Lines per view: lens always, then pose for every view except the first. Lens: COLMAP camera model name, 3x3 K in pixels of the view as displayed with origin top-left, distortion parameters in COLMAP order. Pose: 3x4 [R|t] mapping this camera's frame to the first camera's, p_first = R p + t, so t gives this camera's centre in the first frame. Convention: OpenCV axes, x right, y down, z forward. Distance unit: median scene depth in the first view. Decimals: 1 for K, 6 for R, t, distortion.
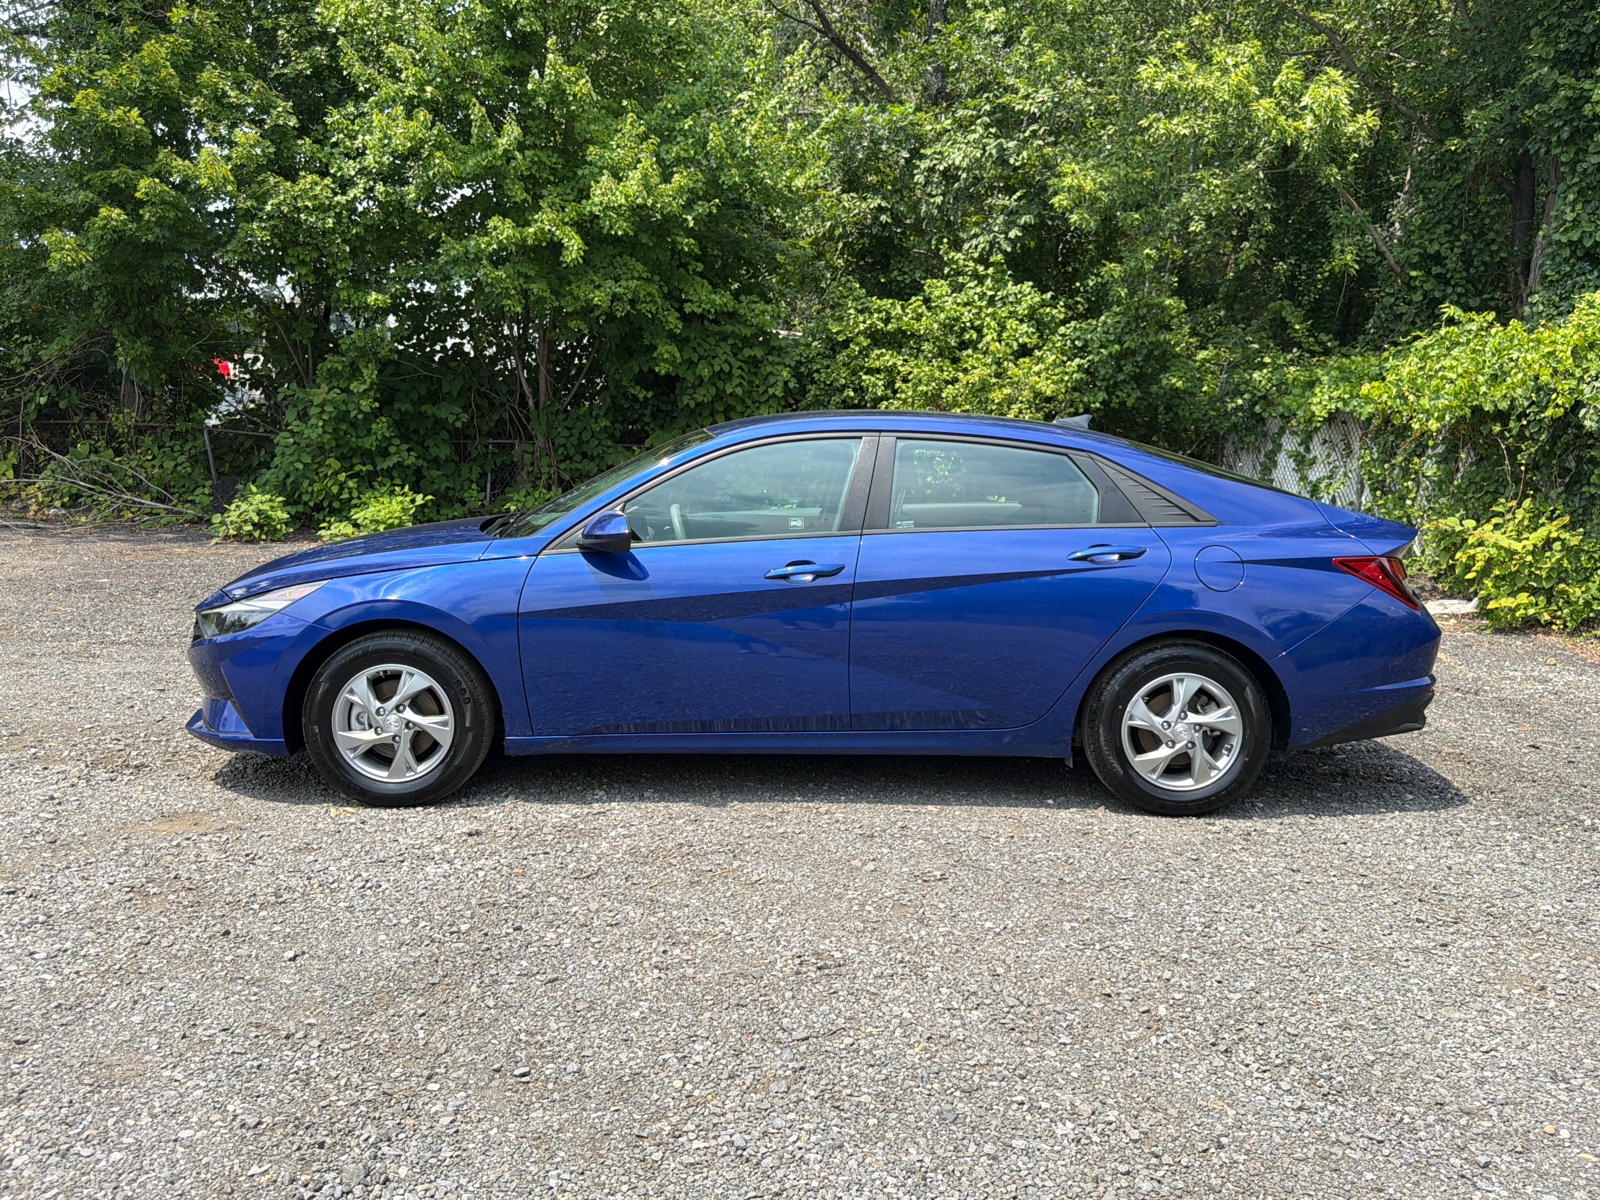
lens RADIAL K [[1289.0, 0, 779.8], [0, 1289.0, 605.0], [0, 0, 1]] dist [0.052486, -0.119521]
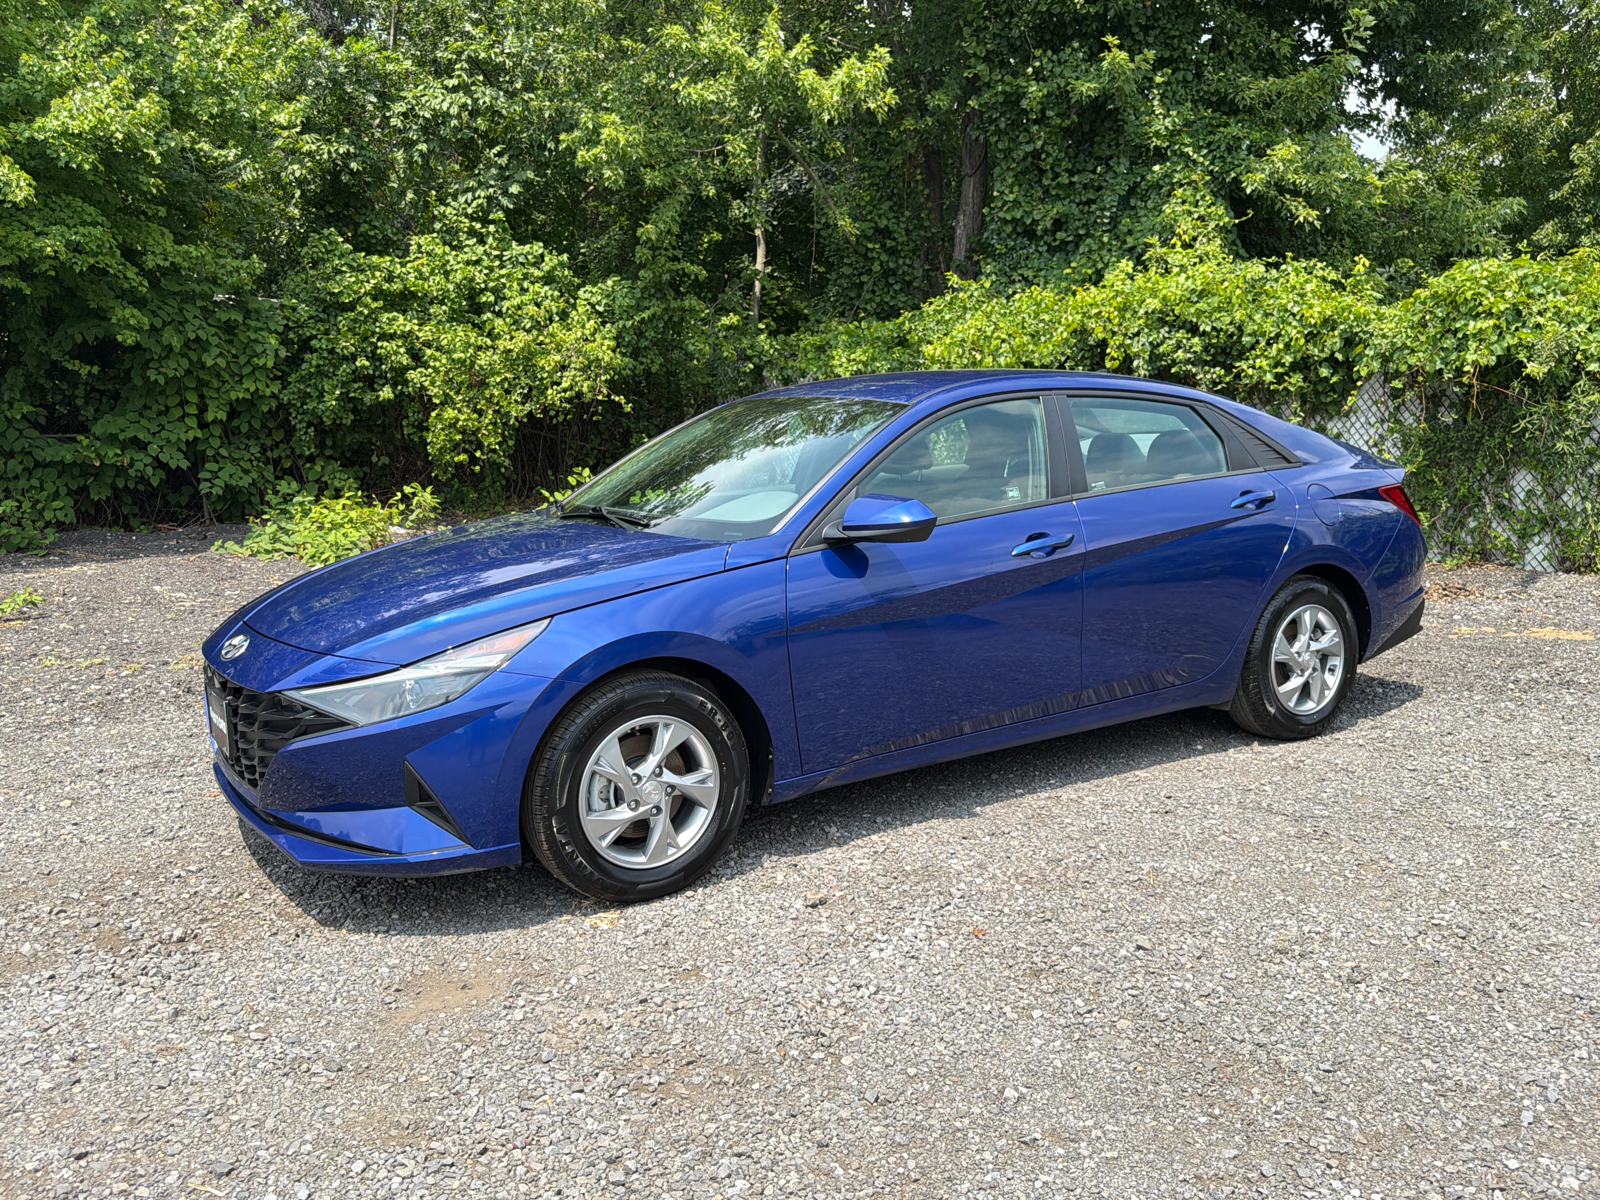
lens RADIAL K [[1292.1, 0, 798.0], [0, 1292.1, 606.7], [0, 0, 1]] dist [0.090773, -0.240595]
pose [[0.841624, -0.117191, 0.527195, -0.184296], [0.105465, 0.993043, 0.052378, -0.014114], [-0.529666, 0.011518, 0.848128, 0.093468]]
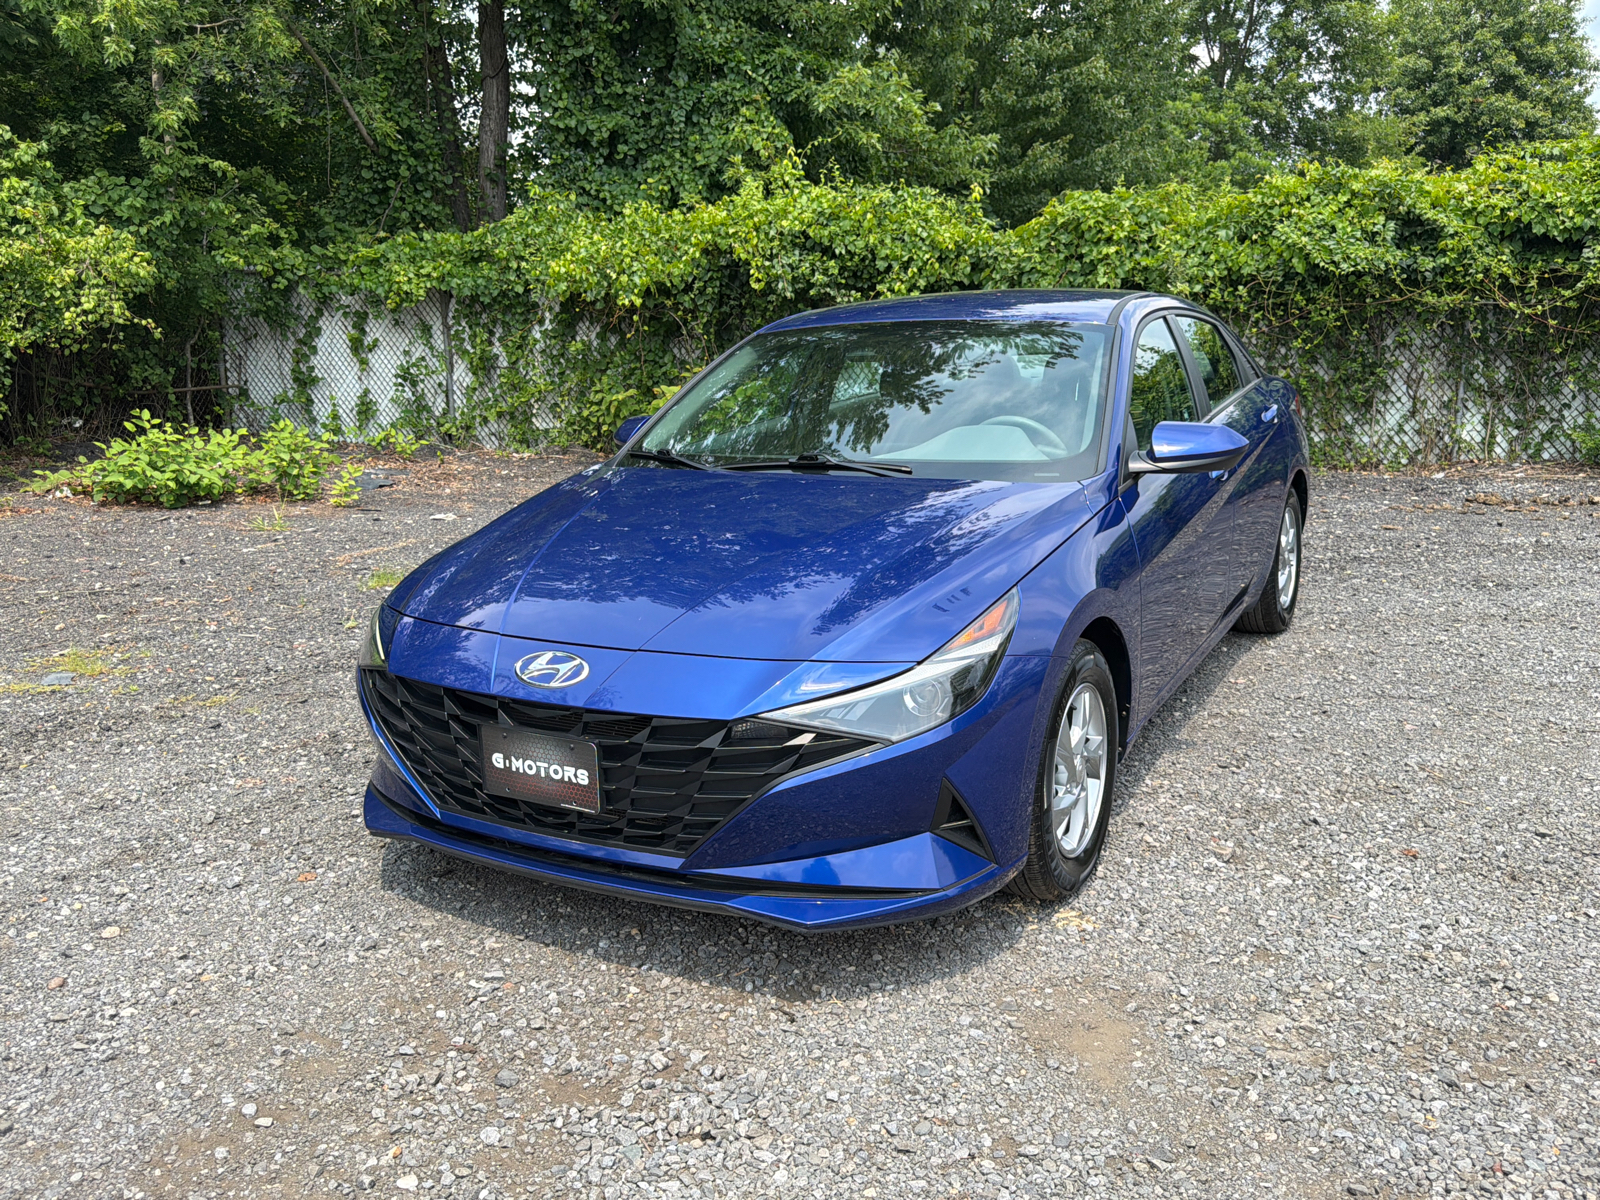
lens RADIAL K [[1315.6, 0, 803.3], [0, 1315.6, 590.9], [0, 0, 1]] dist [0.070597, -0.131405]
pose [[0.487799, -0.213061, 0.846556, -0.286277], [0.148807, 0.975859, 0.159859, -0.041125], [-0.860179, 0.047994, 0.507728, 0.234018]]
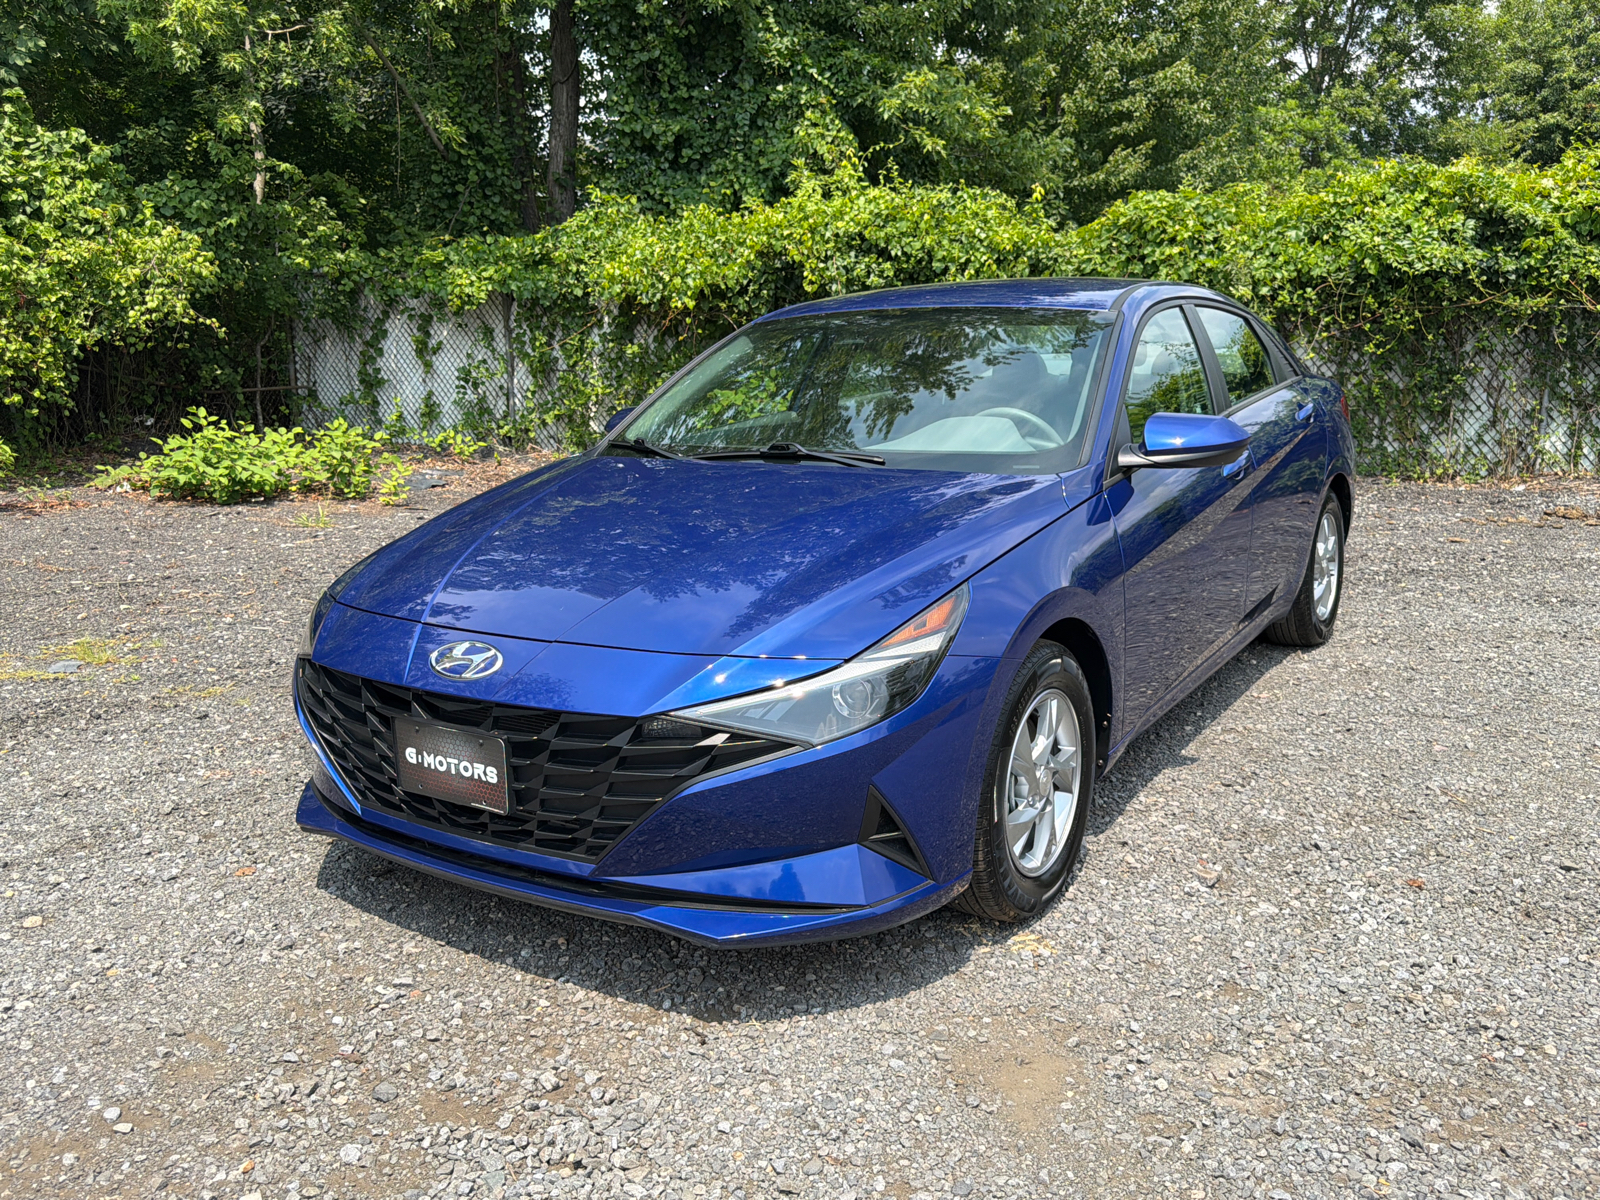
lens RADIAL K [[1315.6, 0, 803.3], [0, 1315.6, 590.9], [0, 0, 1]] dist [0.070597, -0.131405]
pose [[0.546162, -0.196601, 0.814282, -0.264843], [0.141071, 0.979772, 0.141936, -0.033297], [-0.825716, 0.037352, 0.562849, 0.222229]]
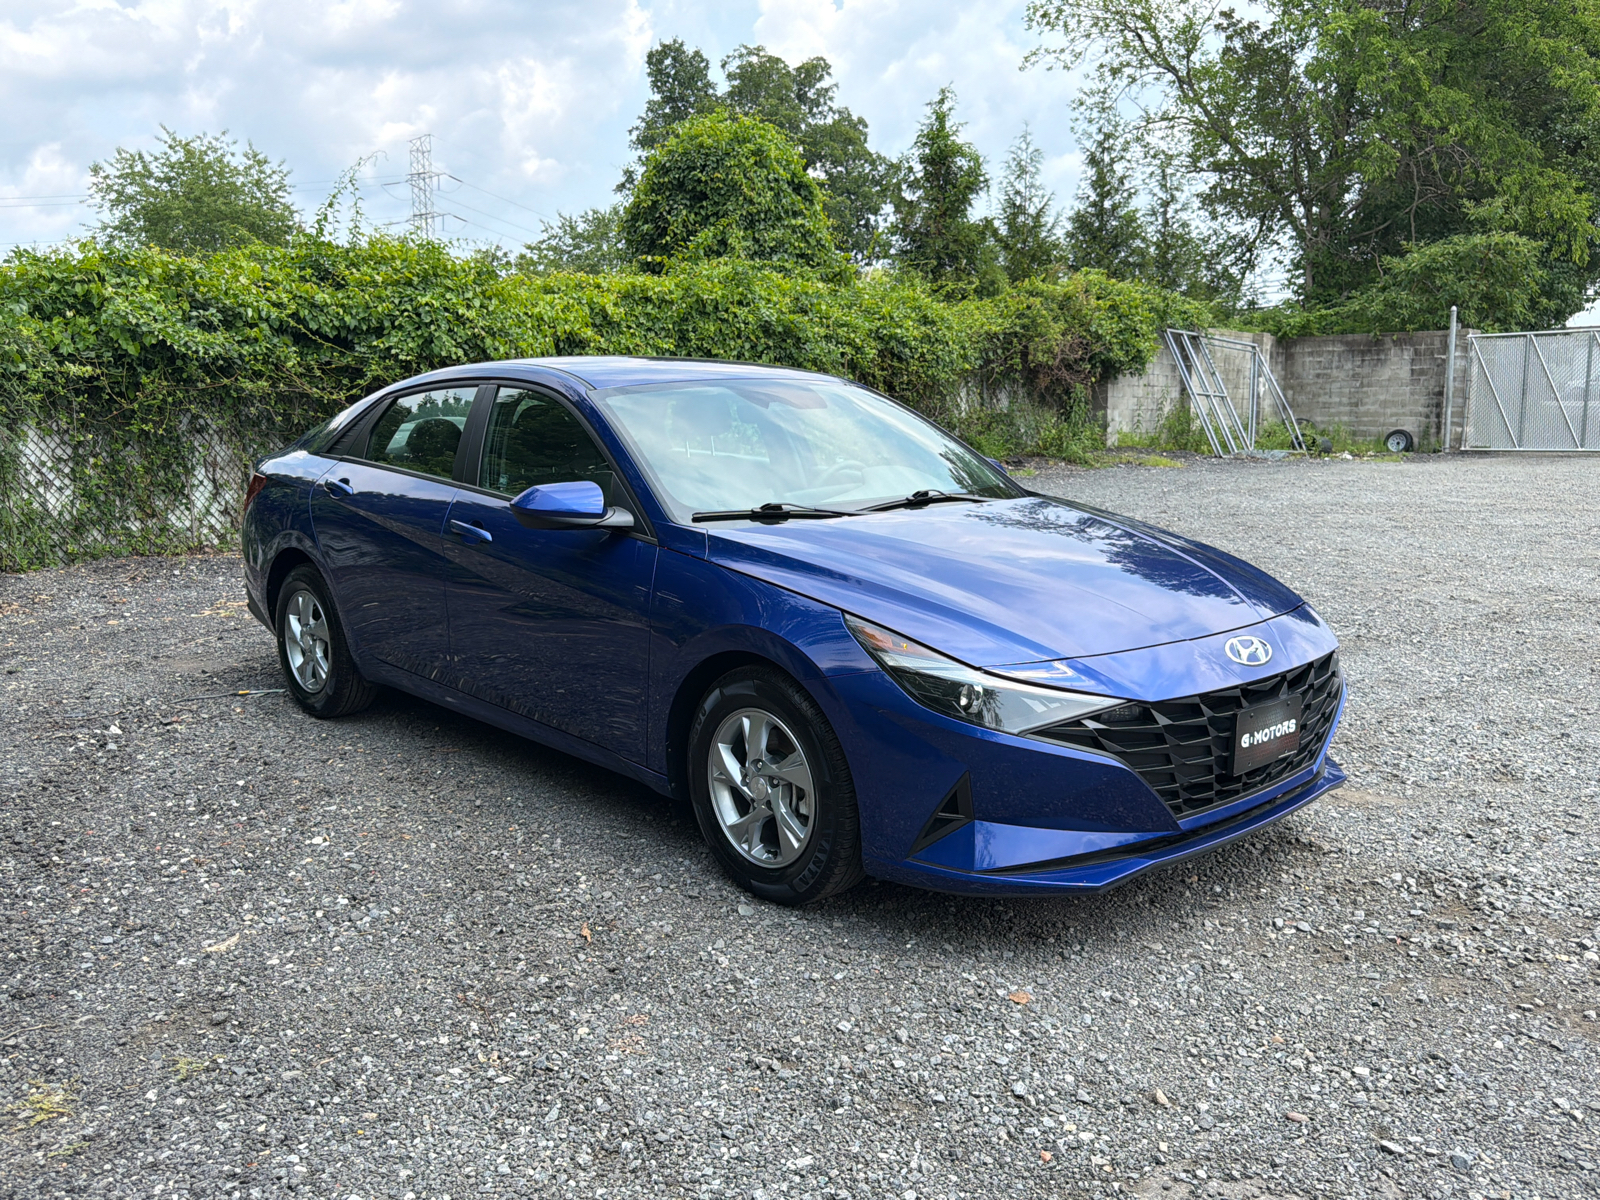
lens RADIAL K [[1305.1, 0, 795.5], [0, 1305.1, 603.7], [0, 0, 1]] dist [0.149083, -0.317522]
pose [[-0.674733, -0.136470, 0.725335, -0.255227], [0.086949, 0.961216, 0.261733, -0.078010], [-0.732923, 0.239667, -0.636698, 0.558304]]
